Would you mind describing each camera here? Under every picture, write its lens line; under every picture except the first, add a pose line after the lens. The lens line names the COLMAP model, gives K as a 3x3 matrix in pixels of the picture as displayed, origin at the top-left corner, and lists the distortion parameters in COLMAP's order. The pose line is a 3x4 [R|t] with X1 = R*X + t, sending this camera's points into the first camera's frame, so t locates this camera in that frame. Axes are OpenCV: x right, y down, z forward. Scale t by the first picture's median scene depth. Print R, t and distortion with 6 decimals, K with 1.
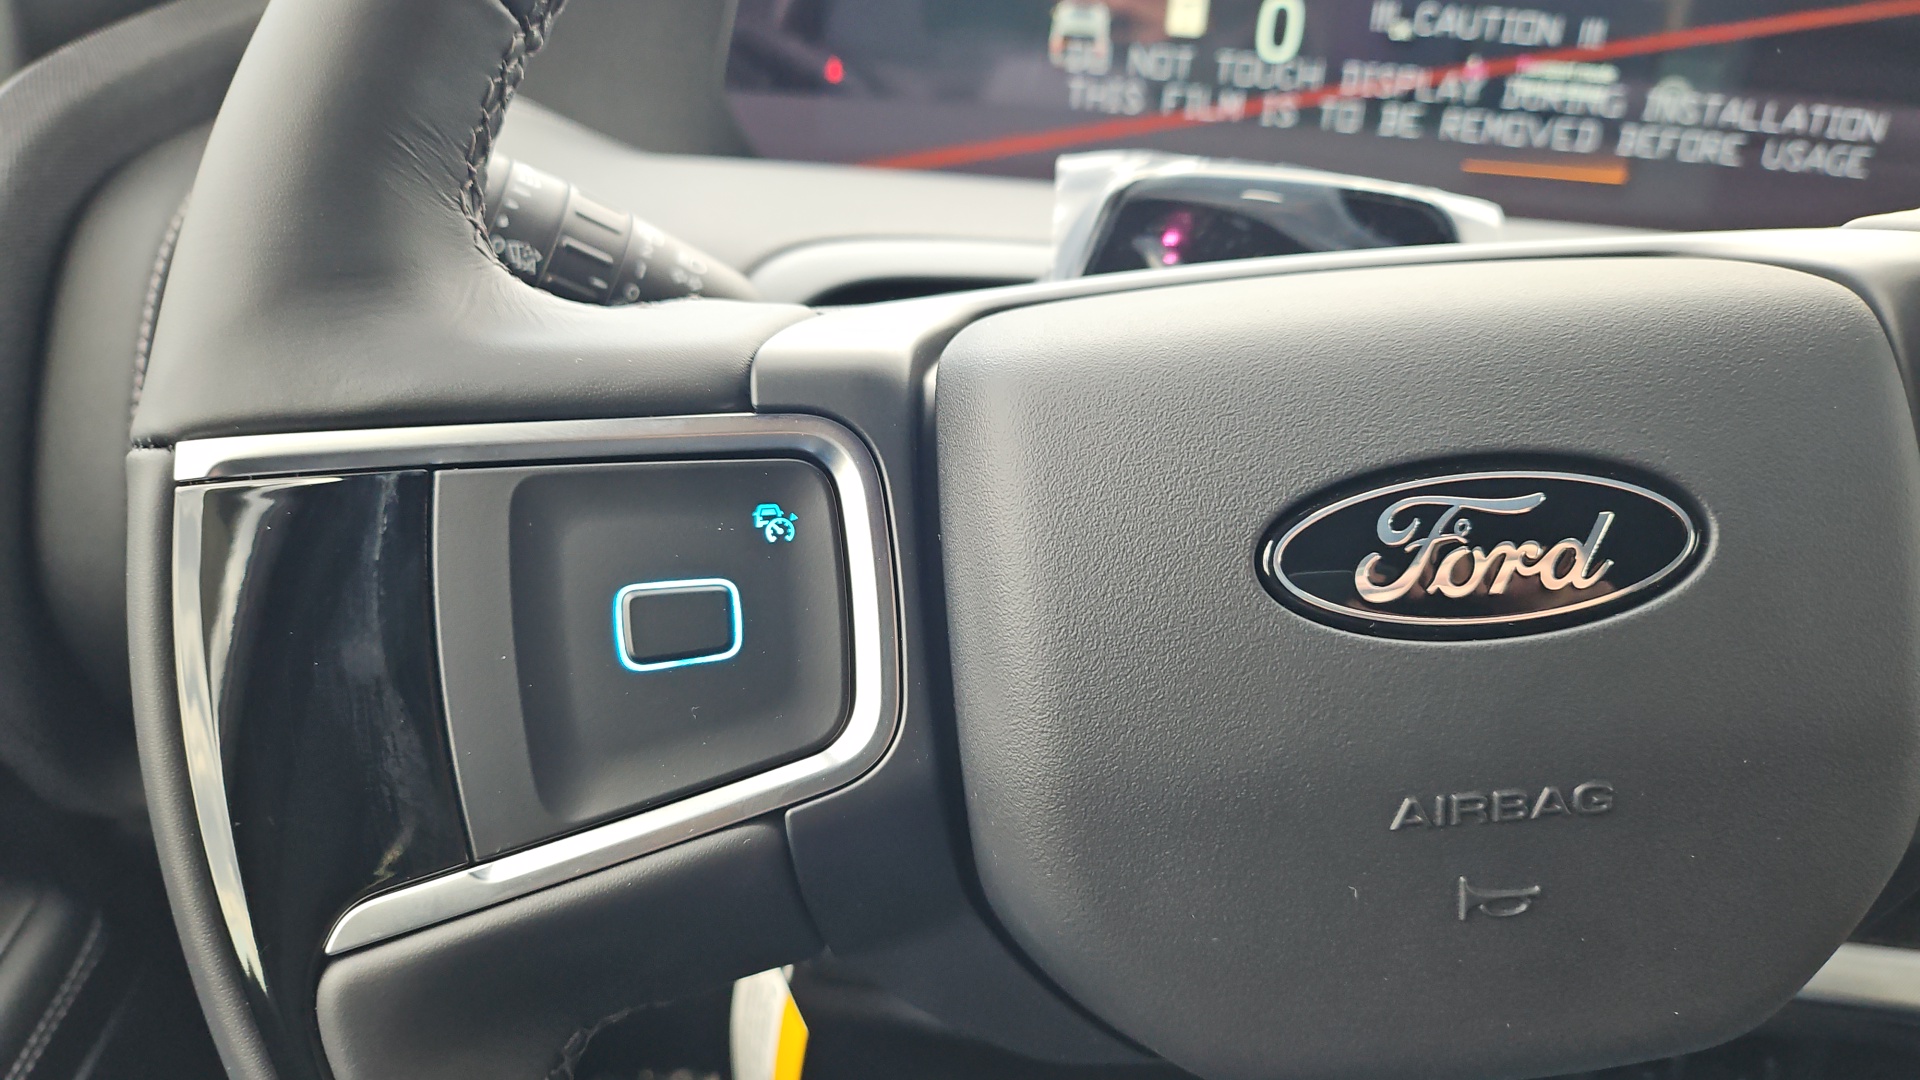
lens RADIAL K [[1408.0, 0, 944.1], [0, 1408.0, 540.5], [0, 0, 1]] dist [0.040566, -0.090046]
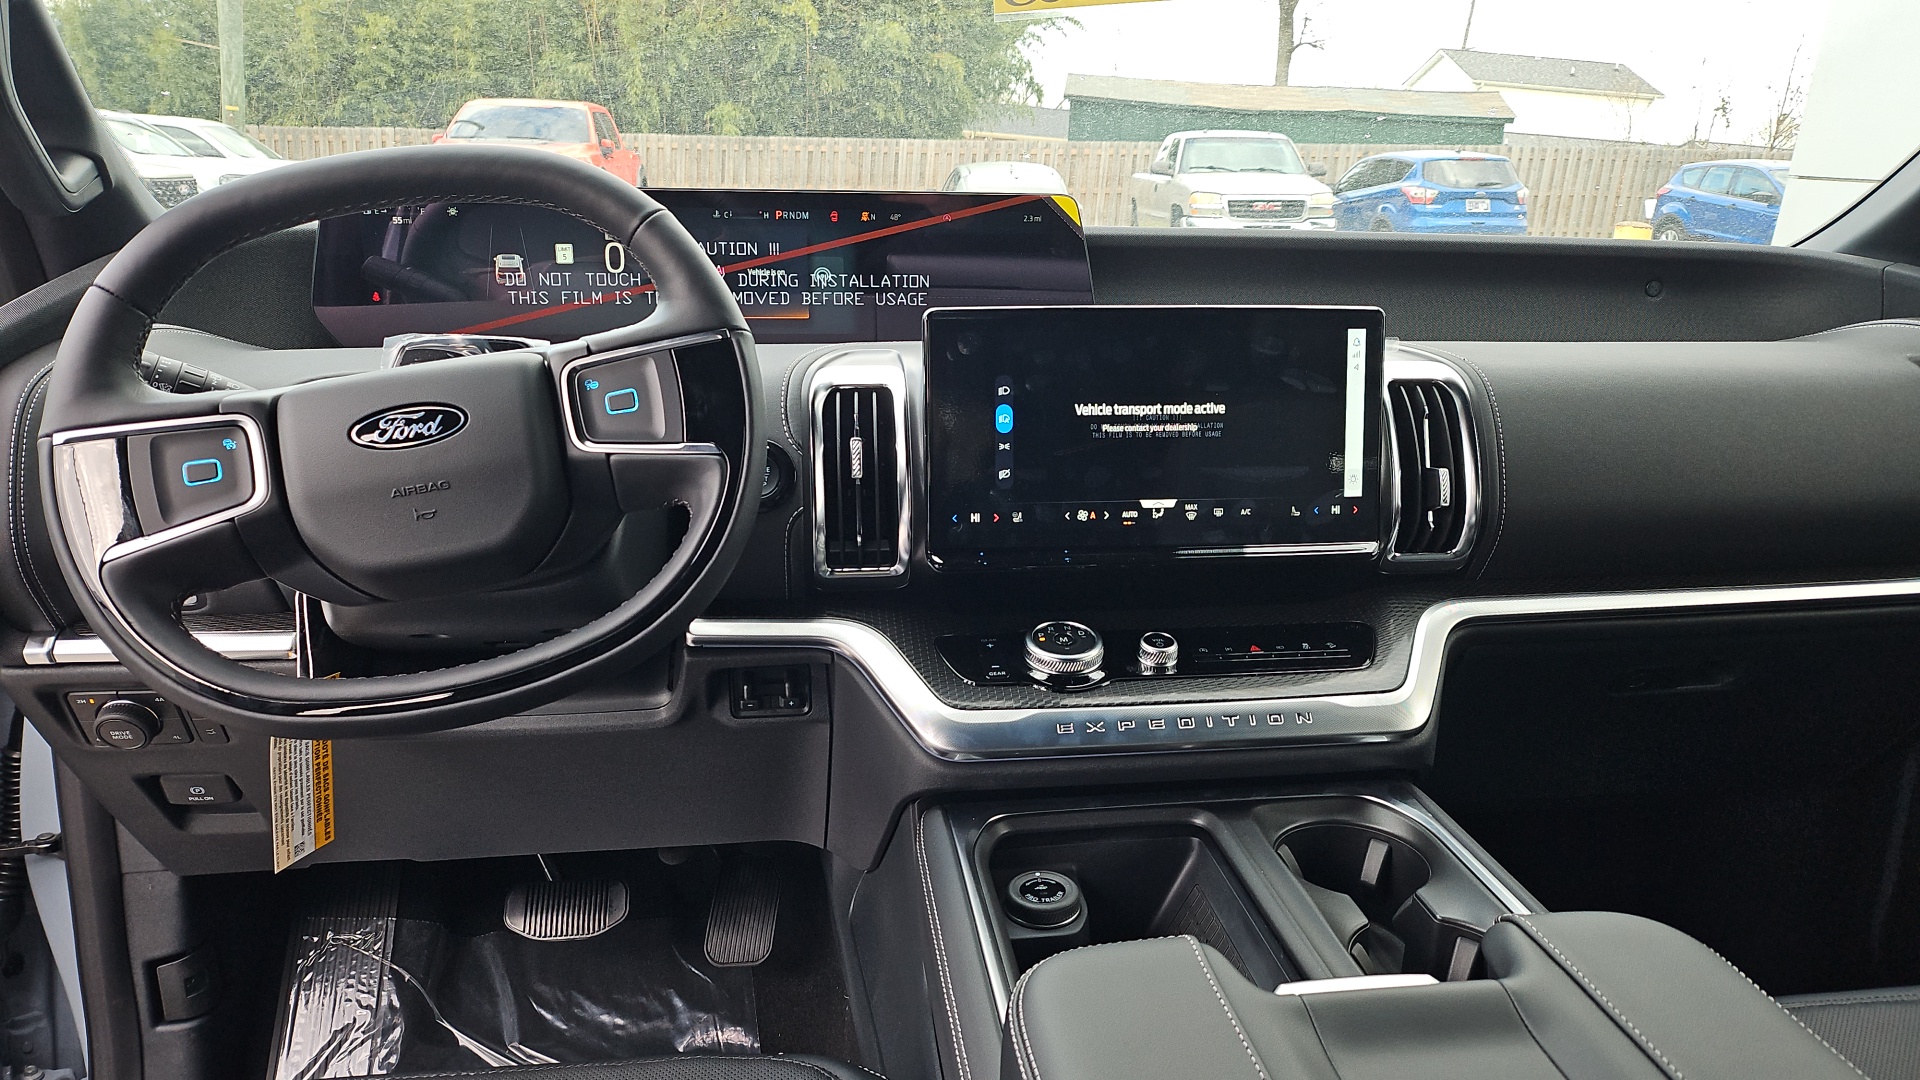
lens RADIAL K [[1356.1, 0, 970.5], [0, 1356.1, 543.6], [0, 0, 1]] dist [0.080621, -0.092599]
pose [[0.984307, -0.107651, 0.139826, 0.412610], [0.120516, 0.988888, -0.087041, 0.260717], [-0.128902, 0.102527, 0.986343, -0.911726]]
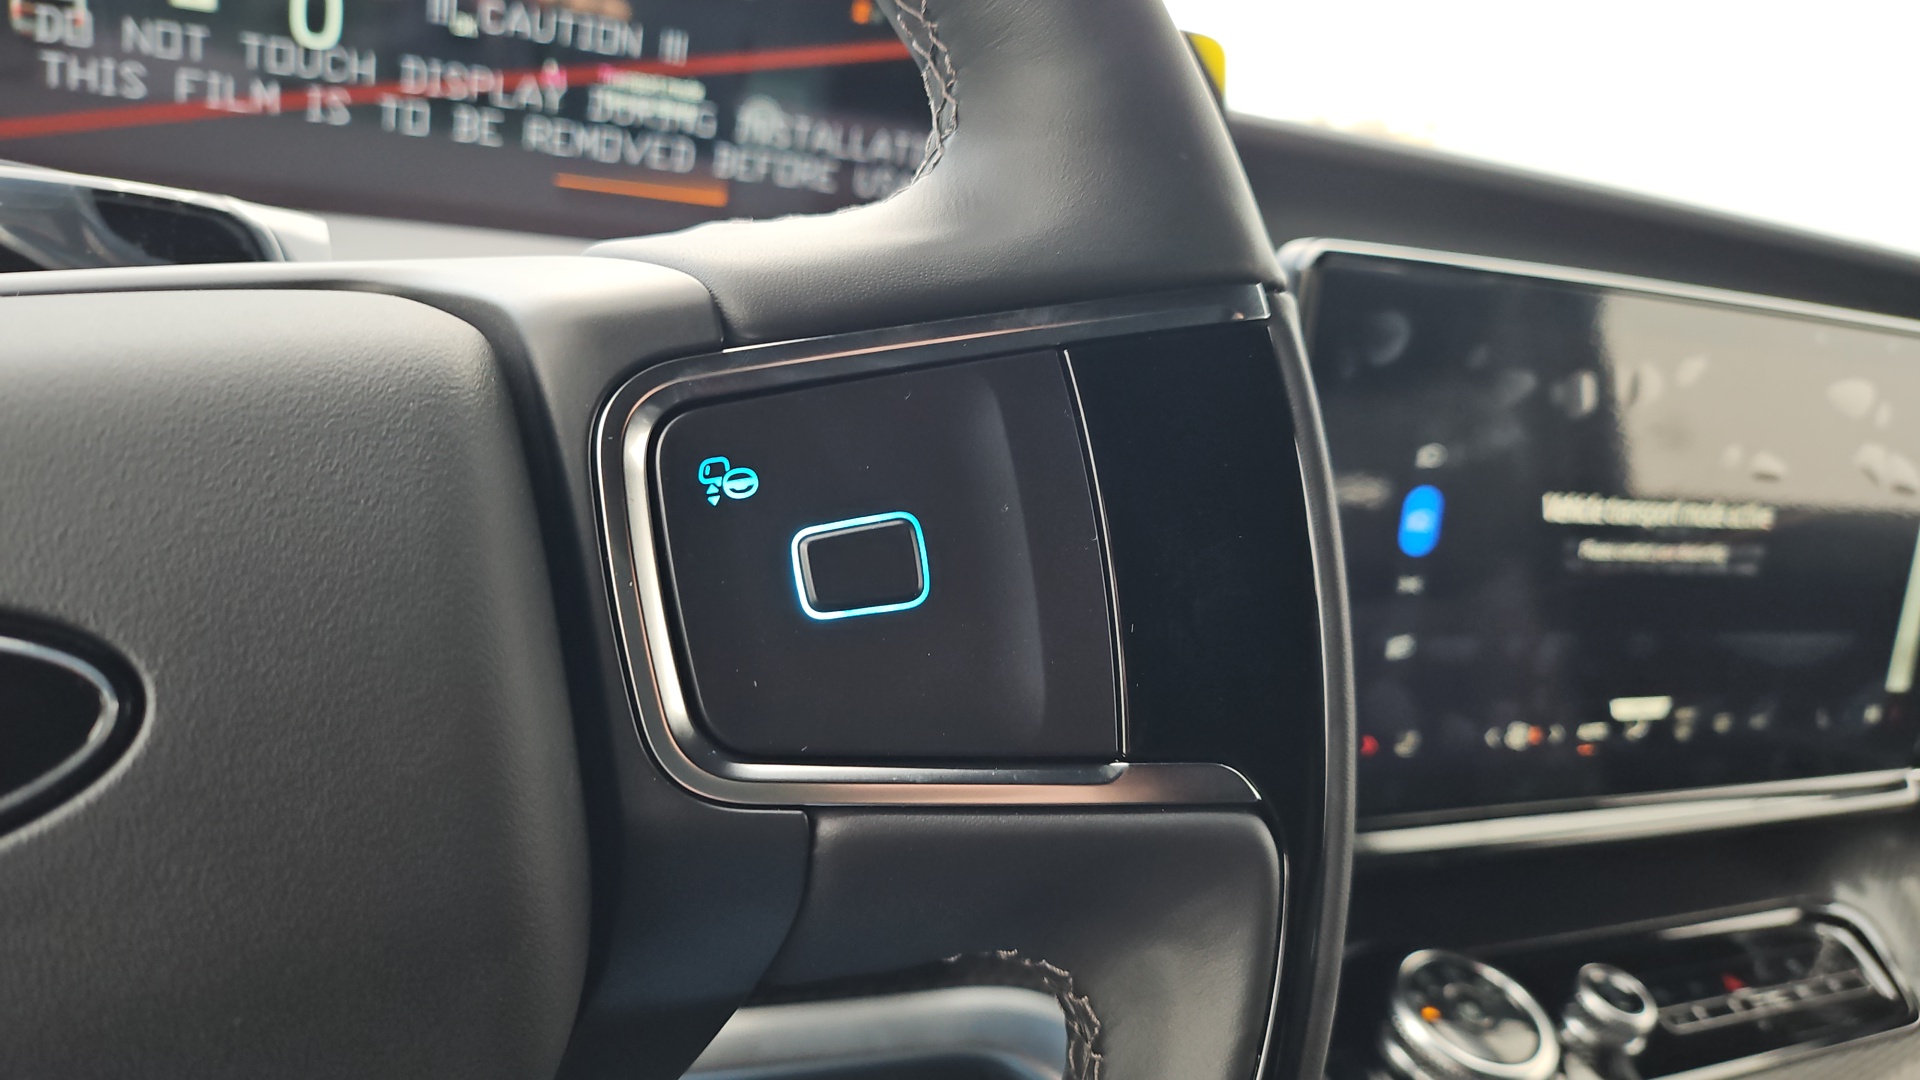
lens RADIAL K [[1408.0, 0, 944.1], [0, 1408.0, 540.5], [0, 0, 1]] dist [0.040566, -0.090046]
pose [[0.896188, -0.067214, 0.438553, 0.178139], [0.072229, 0.997374, 0.005260, -0.016956], [-0.437755, 0.026963, 0.898690, 0.066900]]
